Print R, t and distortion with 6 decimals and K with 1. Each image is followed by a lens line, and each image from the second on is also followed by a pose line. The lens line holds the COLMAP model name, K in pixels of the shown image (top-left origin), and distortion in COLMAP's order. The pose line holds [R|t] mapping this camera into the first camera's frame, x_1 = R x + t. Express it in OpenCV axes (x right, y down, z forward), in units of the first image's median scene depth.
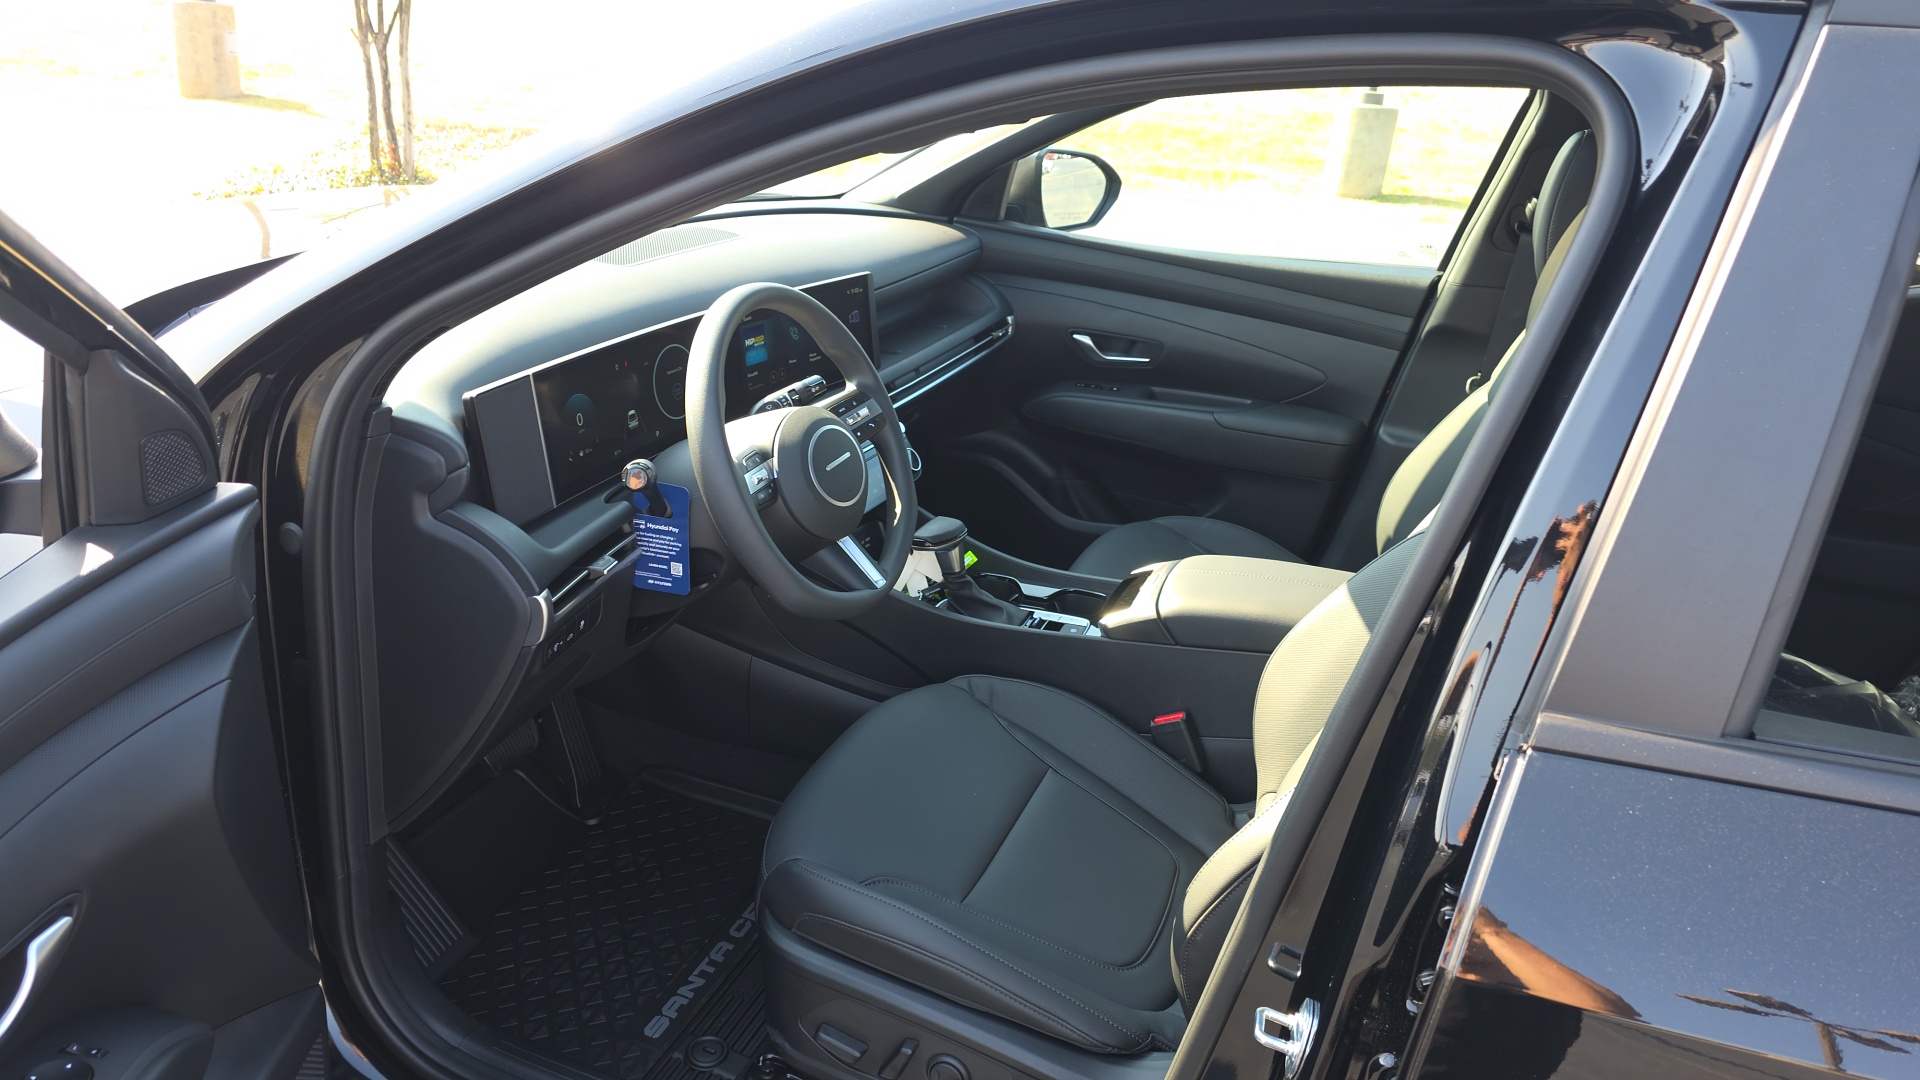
lens RADIAL K [[1291.4, 0, 952.6], [0, 1291.4, 539.4], [0, 0, 1]] dist [0.060627, -0.065939]
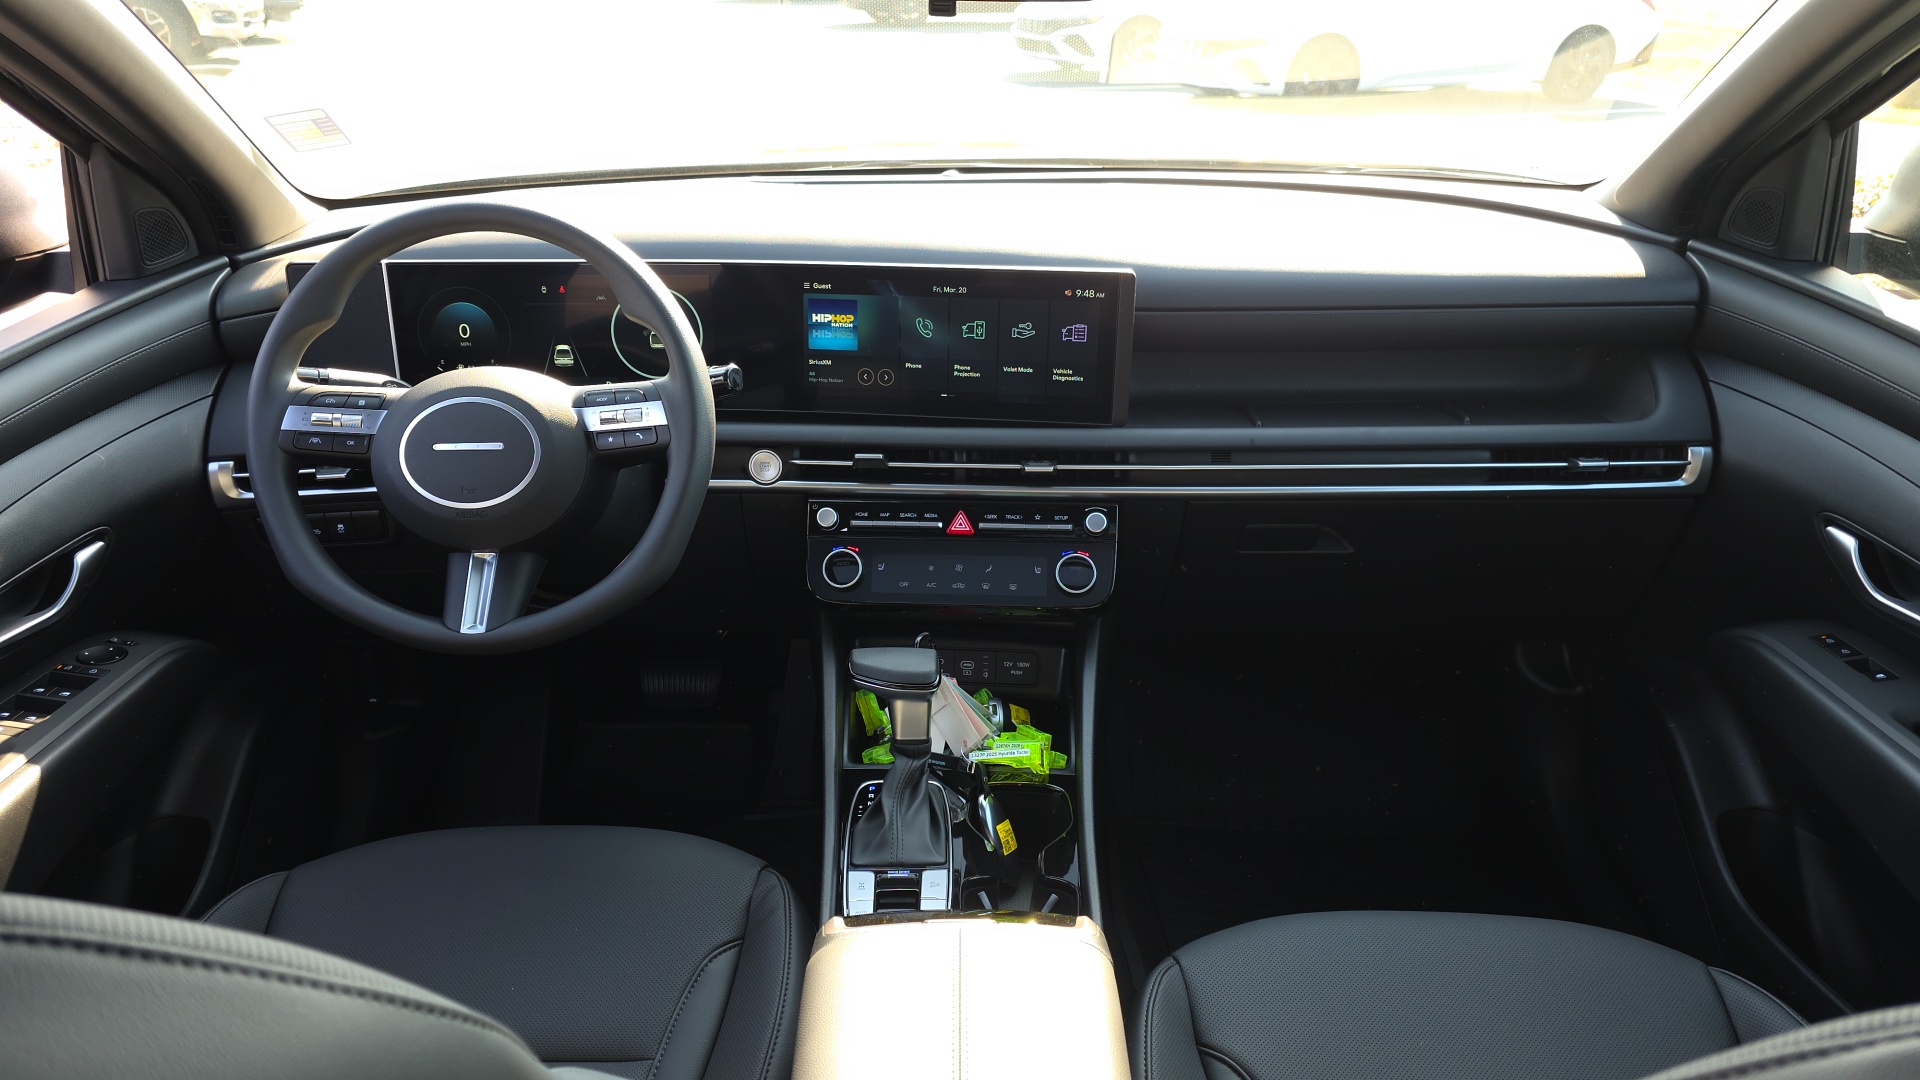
lens RADIAL K [[1291.4, 0, 940.7], [0, 1291.4, 542.6], [0, 0, 1]] dist [0.060627, -0.065939]
pose [[0.352583, 0.317409, -0.880305, 0.423928], [-0.328461, 0.922841, 0.201190, -0.155856], [0.876241, 0.218210, 0.429635, 0.585145]]
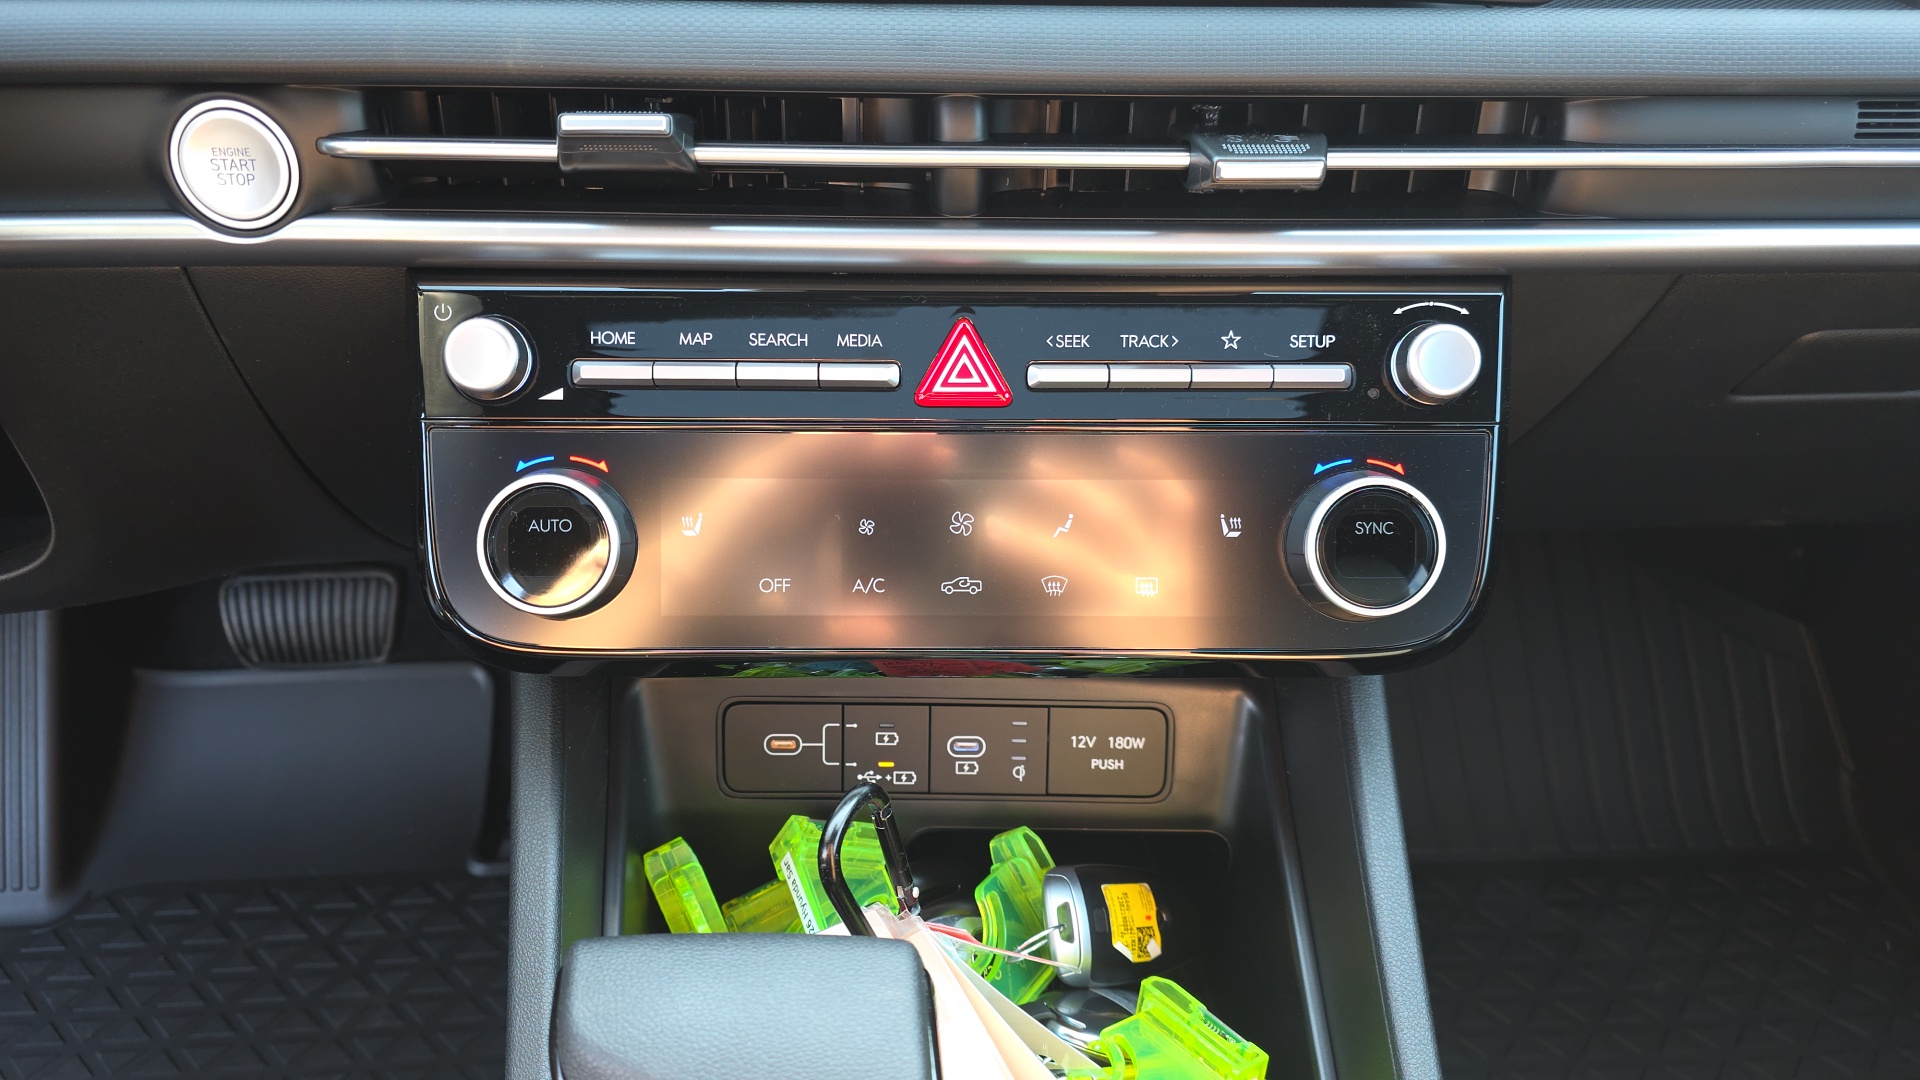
lens RADIAL K [[1291.4, 0, 928.5], [0, 1291.4, 544.1], [0, 0, 1]] dist [0.060627, -0.065939]
pose [[0.427816, 0.514668, -0.743028, 0.065085], [-0.332975, 0.853982, 0.399804, -0.098742], [0.840298, 0.076367, 0.536718, 0.741054]]
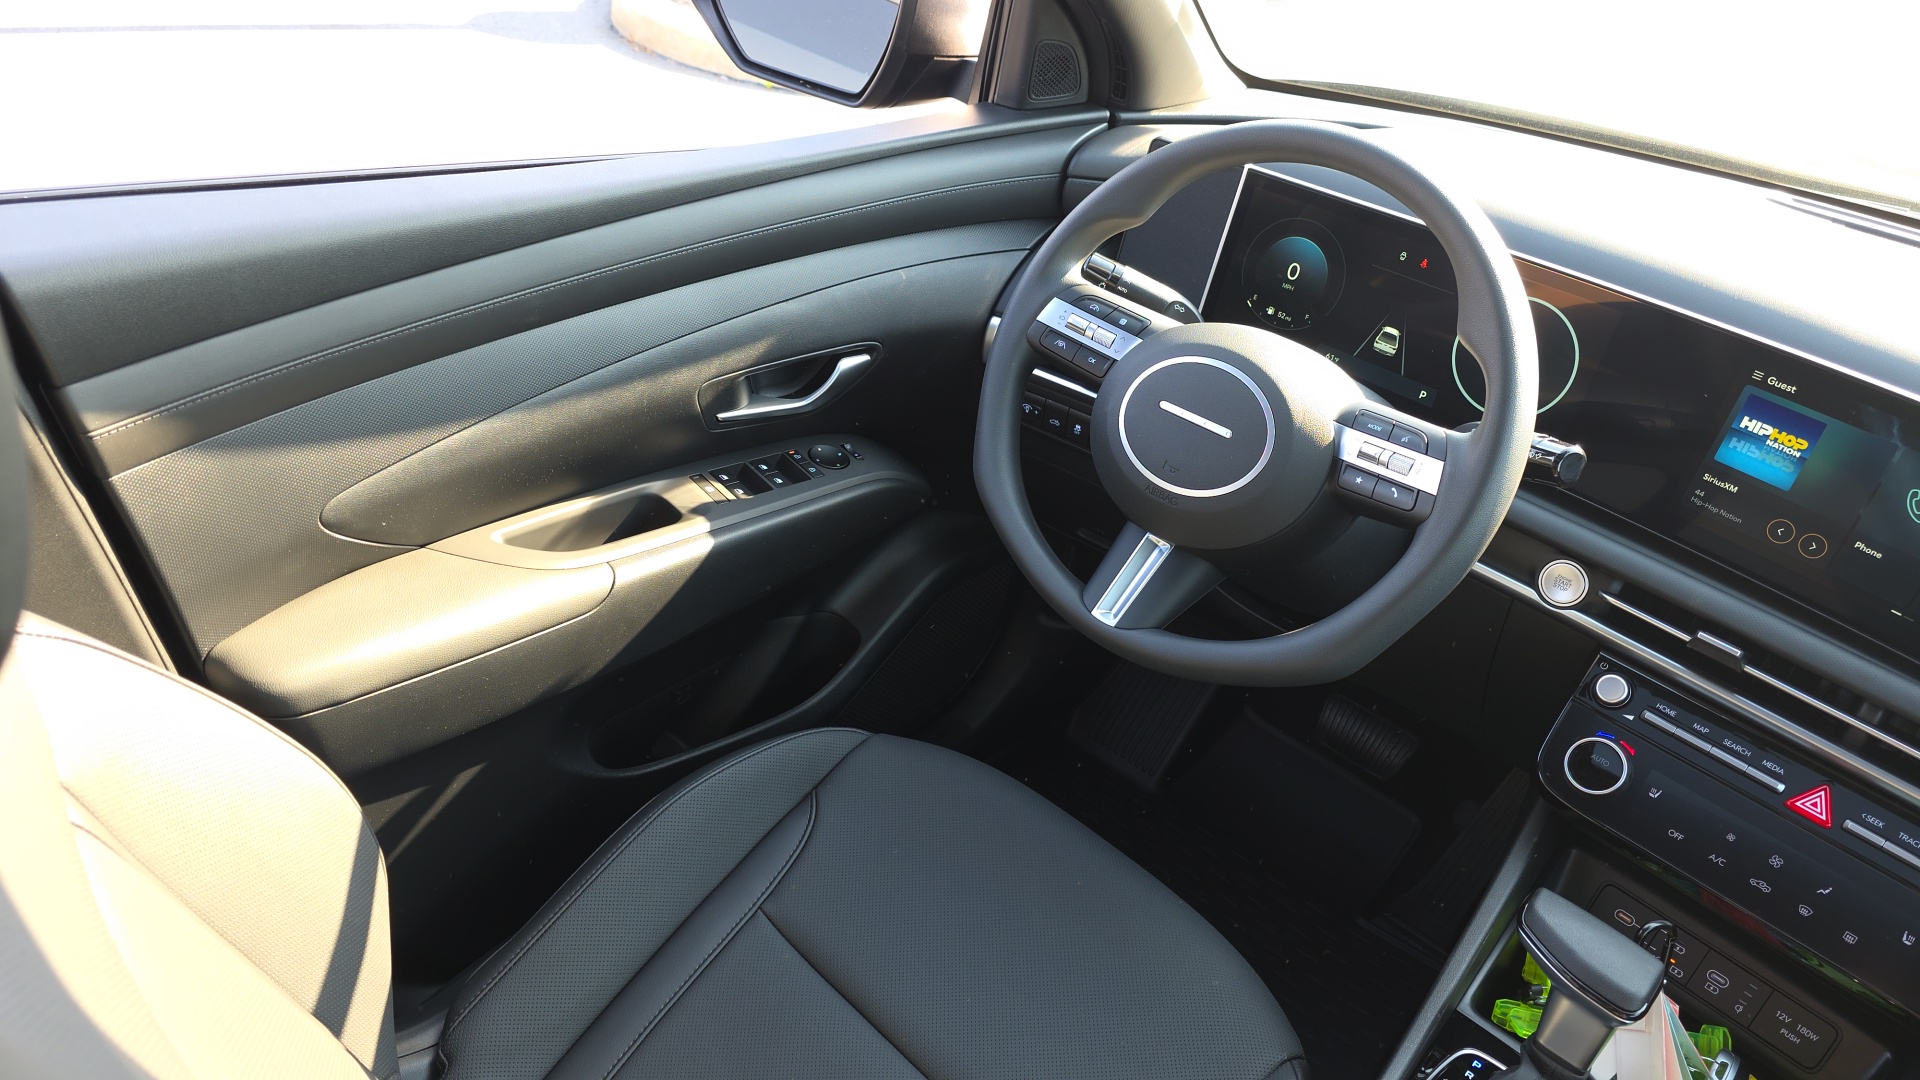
lens RADIAL K [[1291.4, 0, 949.2], [0, 1291.4, 529.1], [0, 0, 1]] dist [0.060627, -0.065939]
pose [[-0.368597, 0.374819, -0.850674, 0.305172], [-0.495496, 0.695051, 0.520948, -0.177603], [0.786523, 0.613526, -0.070472, 0.619231]]
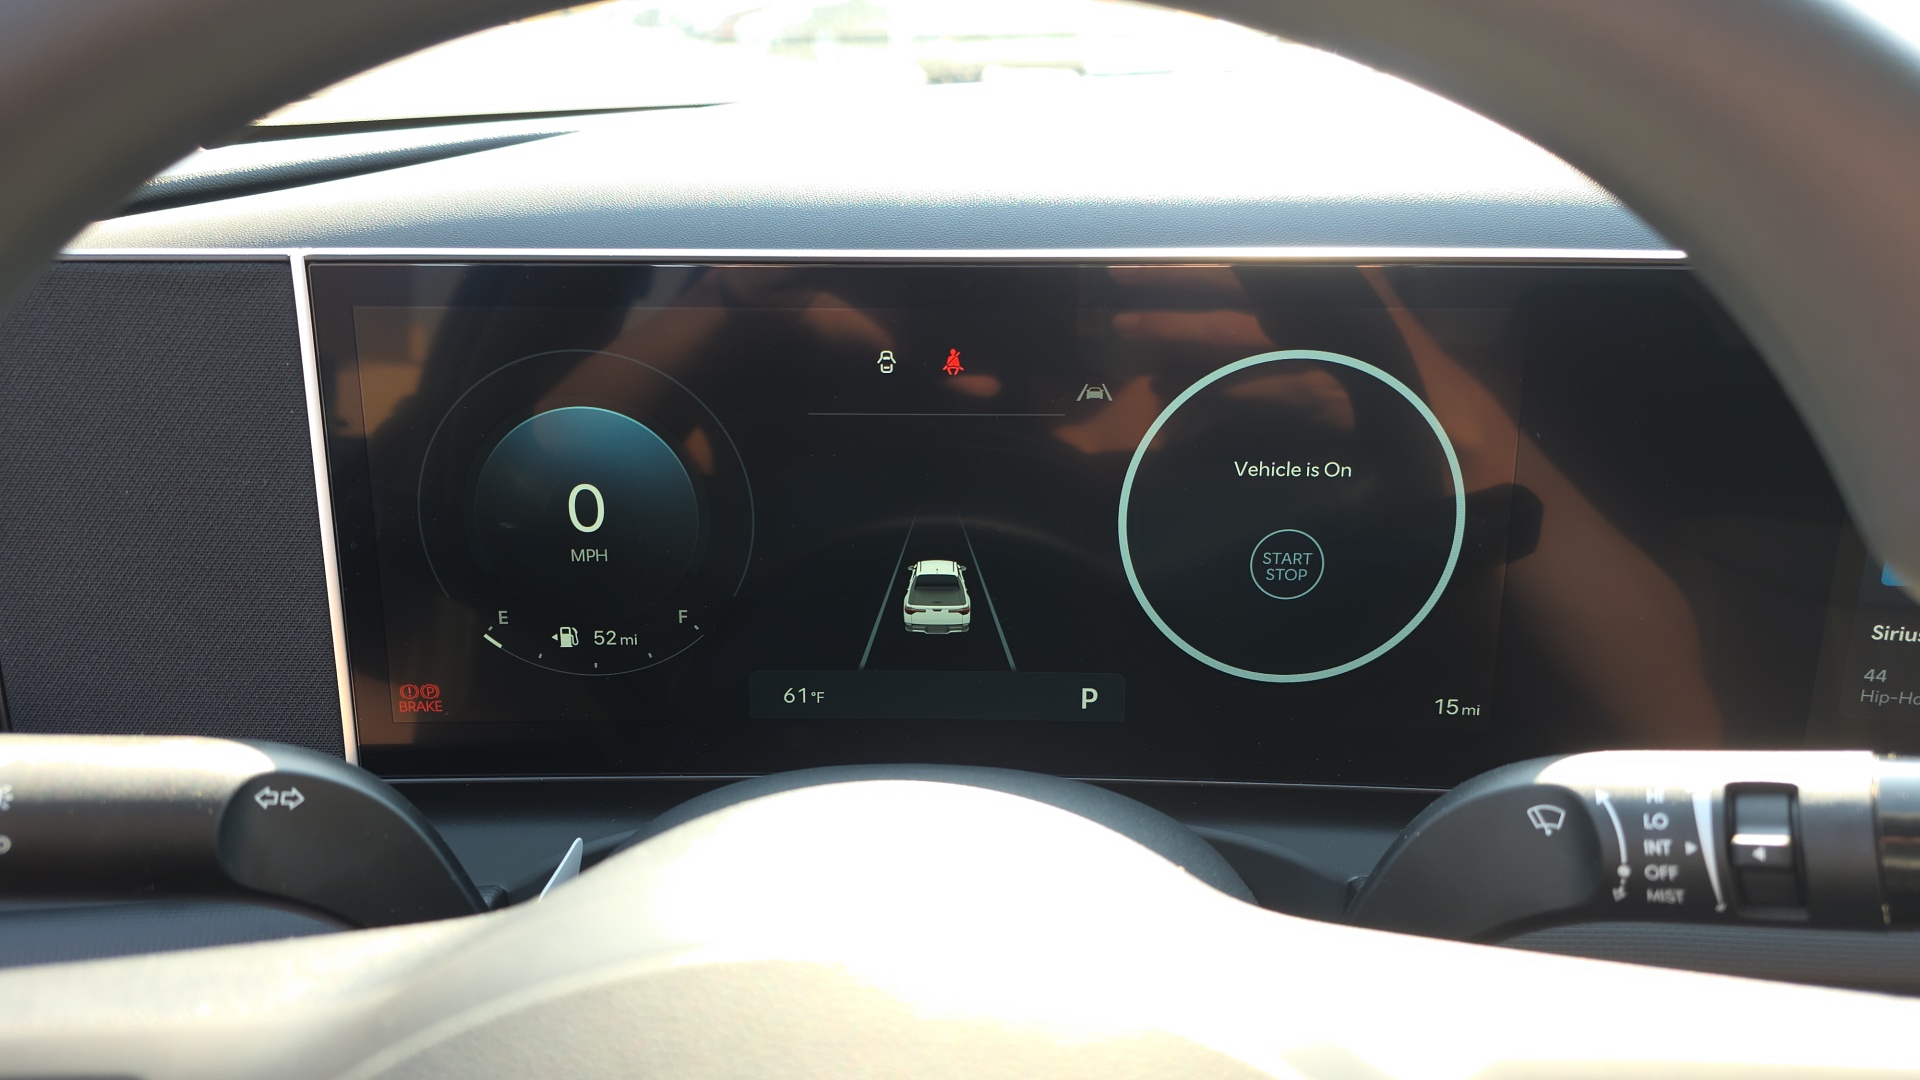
lens RADIAL K [[1291.4, 0, 966.0], [0, 1291.4, 552.8], [0, 0, 1]] dist [0.060627, -0.065939]
pose [[0.342659, 0.279281, -0.896988, -0.022715], [-0.337069, 0.927767, 0.160101, -0.093586], [0.876909, 0.247487, 0.412045, 0.604208]]
